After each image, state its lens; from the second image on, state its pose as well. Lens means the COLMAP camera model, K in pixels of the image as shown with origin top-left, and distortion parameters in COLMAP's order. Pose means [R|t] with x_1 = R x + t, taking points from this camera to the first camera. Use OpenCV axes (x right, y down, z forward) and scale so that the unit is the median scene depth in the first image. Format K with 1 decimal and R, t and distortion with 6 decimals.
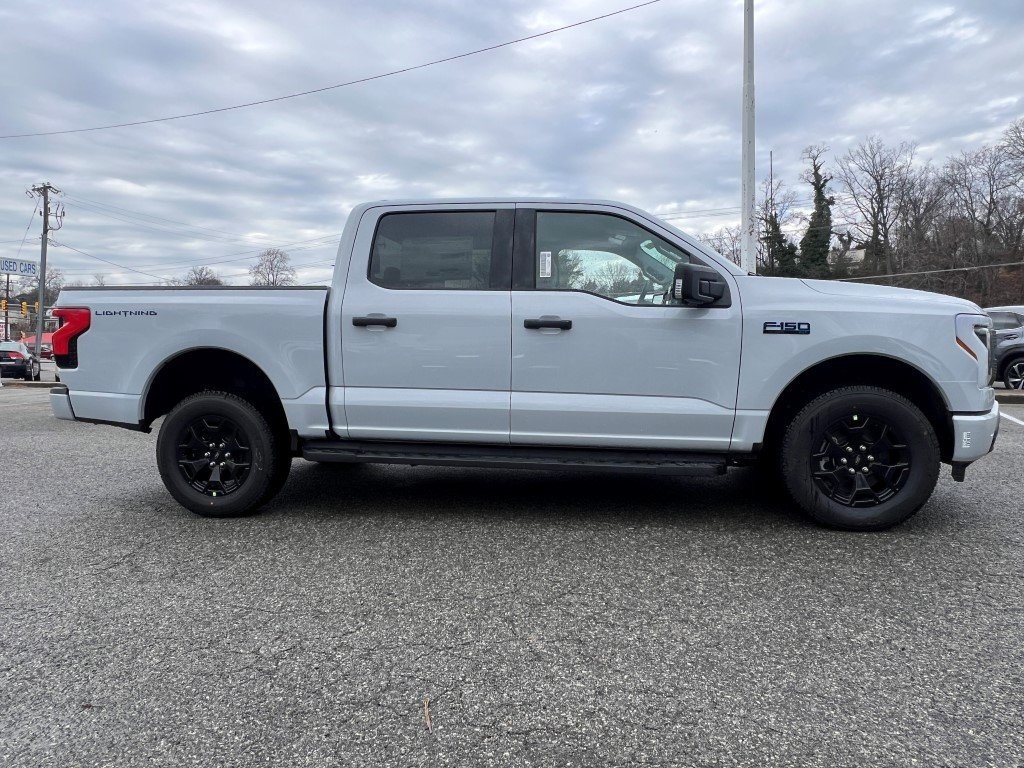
lens RADIAL K [[657.0, 0, 510.7], [0, 657.0, 379.3], [0, 0, 1]] dist [0.003499, 0.002757]
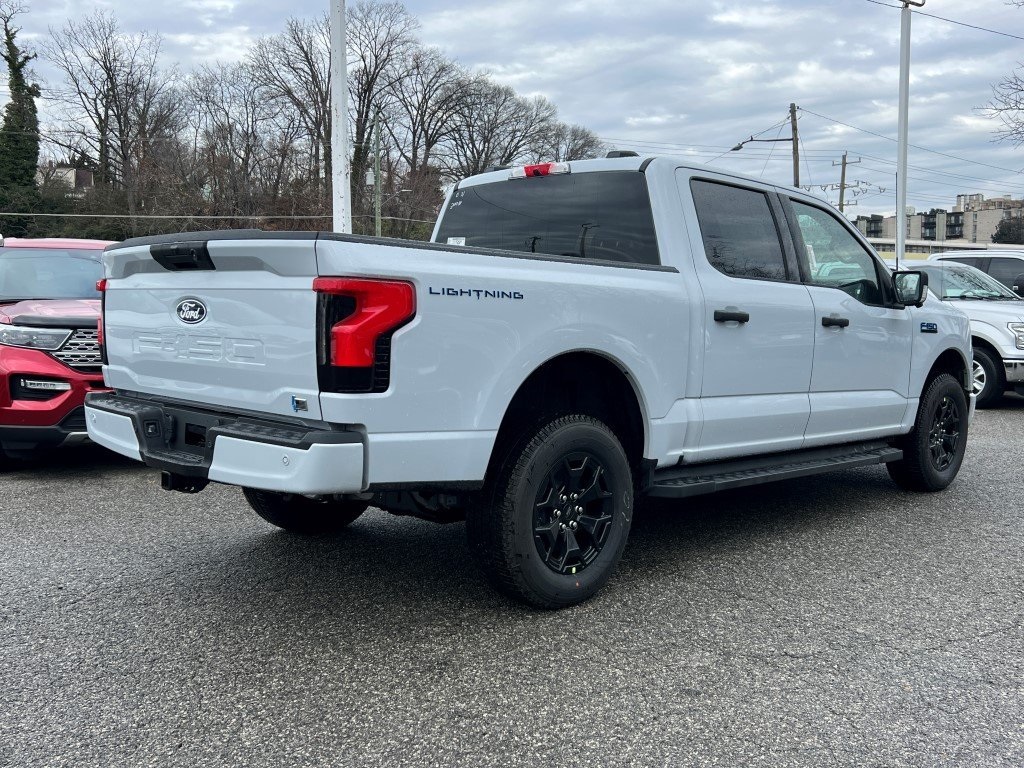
lens RADIAL K [[985.8, 0, 512.2], [0, 985.8, 383.9], [0, 0, 1]] dist [0.011138, 0.000000]
pose [[0.600813, -0.043469, 0.798207, -1.275012], [0.022713, 0.999046, 0.037309, -0.052238], [-0.799067, -0.004286, 0.601227, 0.450965]]
